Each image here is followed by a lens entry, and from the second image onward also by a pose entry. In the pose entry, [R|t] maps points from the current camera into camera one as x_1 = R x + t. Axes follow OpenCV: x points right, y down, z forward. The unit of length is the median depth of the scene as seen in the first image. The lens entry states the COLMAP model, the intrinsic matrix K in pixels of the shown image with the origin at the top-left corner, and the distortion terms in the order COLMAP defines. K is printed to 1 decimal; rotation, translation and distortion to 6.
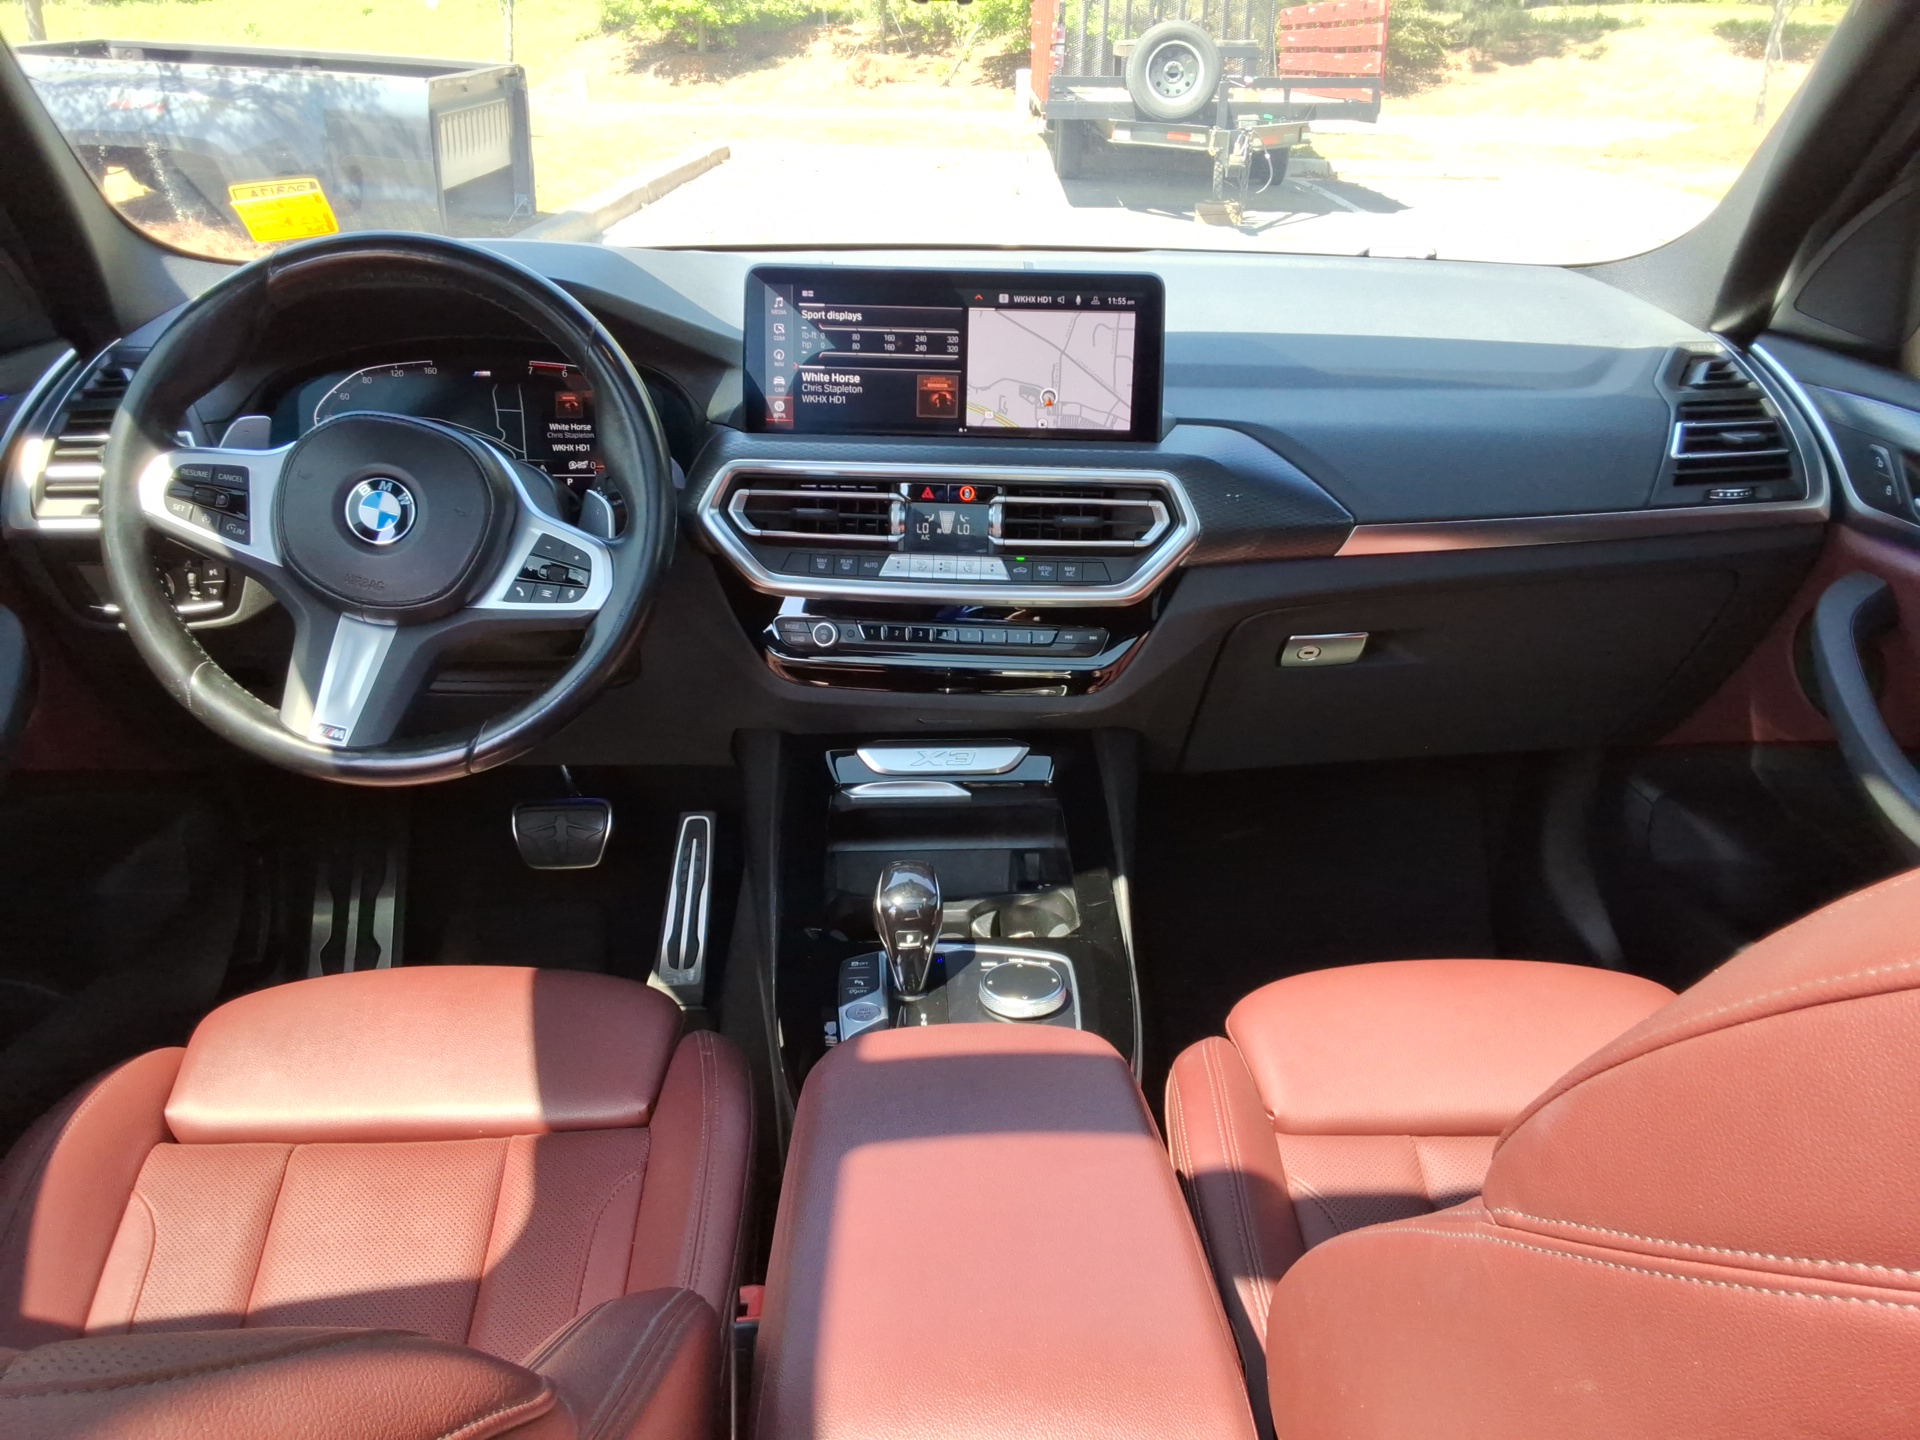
lens RADIAL K [[1536.6, 0, 973.1], [0, 1536.6, 712.1], [0, 0, 1]] dist [0.126183, -0.197239]
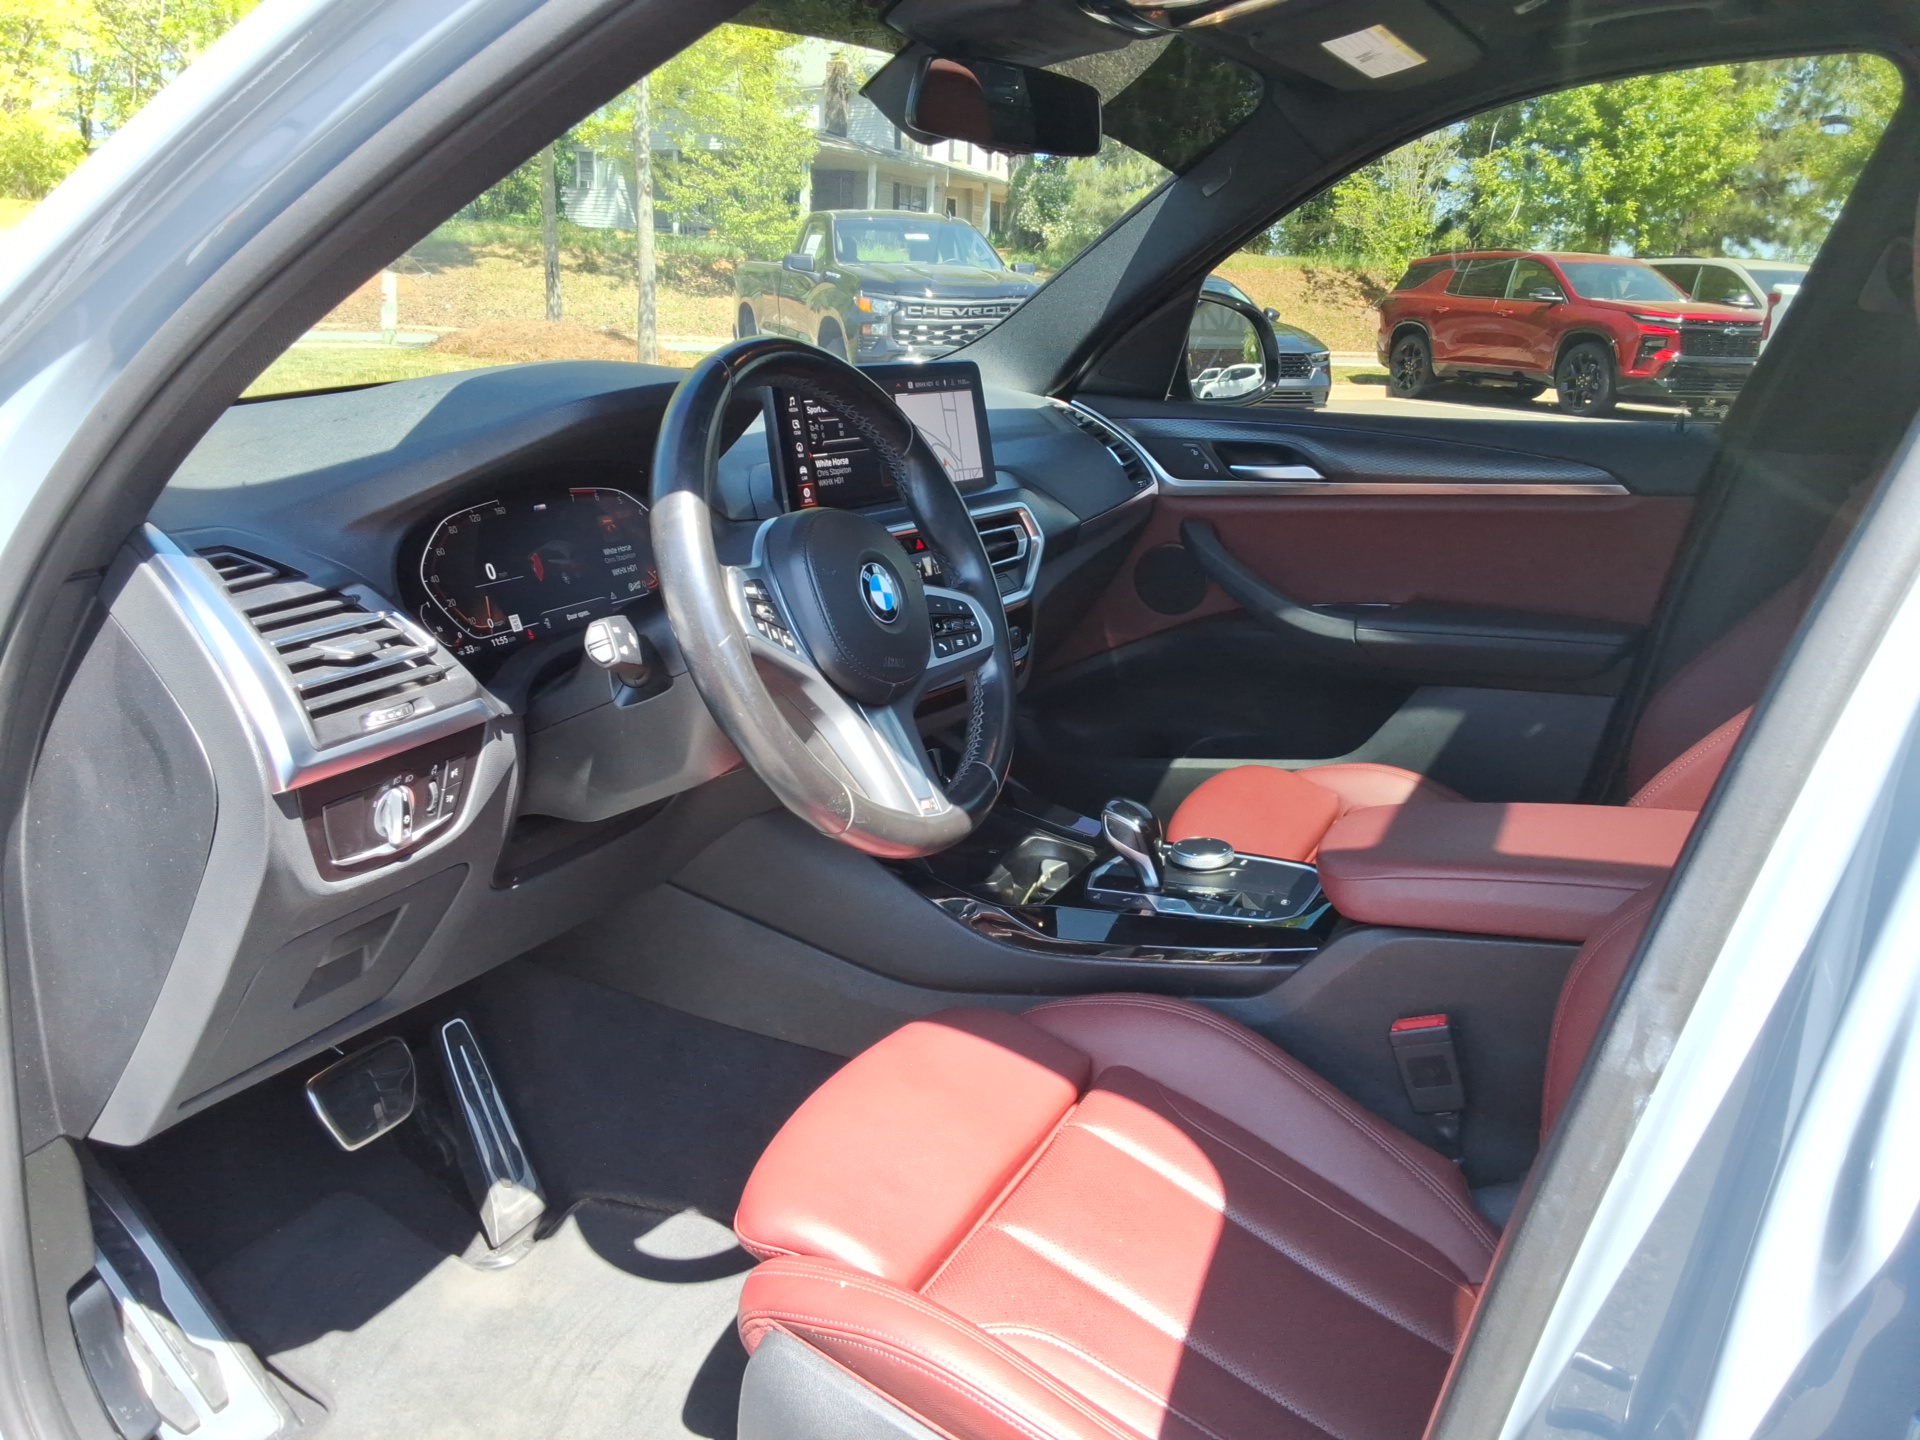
lens RADIAL K [[1536.6, 0, 973.1], [0, 1536.6, 712.1], [0, 0, 1]] dist [0.126183, -0.197239]
pose [[0.486380, -0.232454, 0.842259, -1.039762], [0.325181, 0.942873, 0.072440, -0.091784], [-0.810982, 0.238653, 0.534184, 0.354048]]
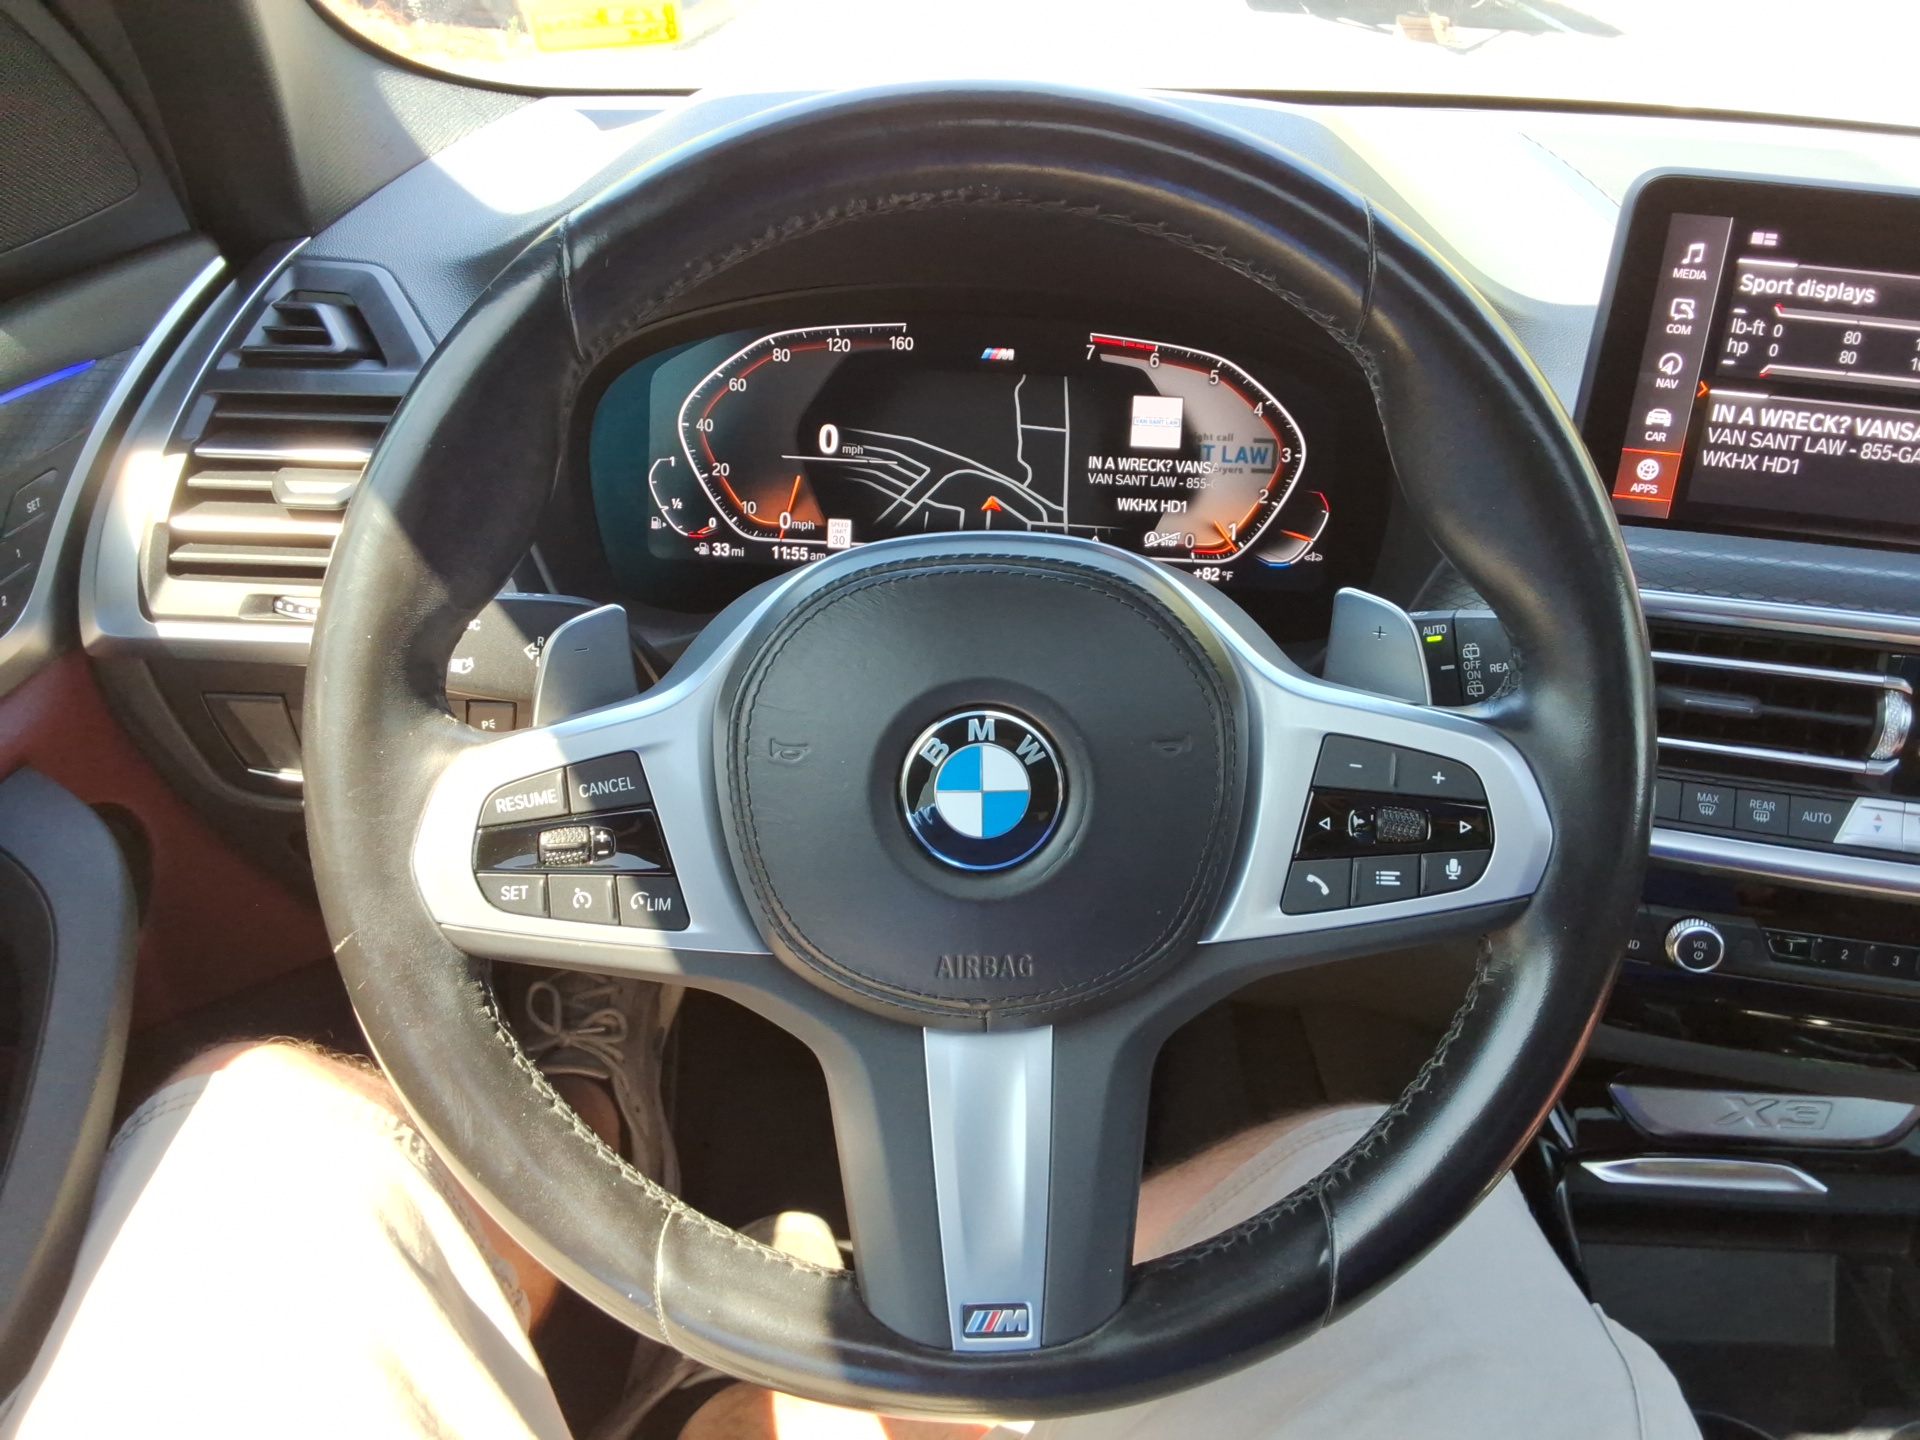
lens RADIAL K [[1536.6, 0, 973.1], [0, 1536.6, 712.1], [0, 0, 1]] dist [0.126183, -0.197239]
pose [[0.996970, 0.070483, -0.032893, -0.314312], [-0.066283, 0.991166, 0.114872, -0.166355], [0.040699, -0.112344, 0.992836, 0.505099]]
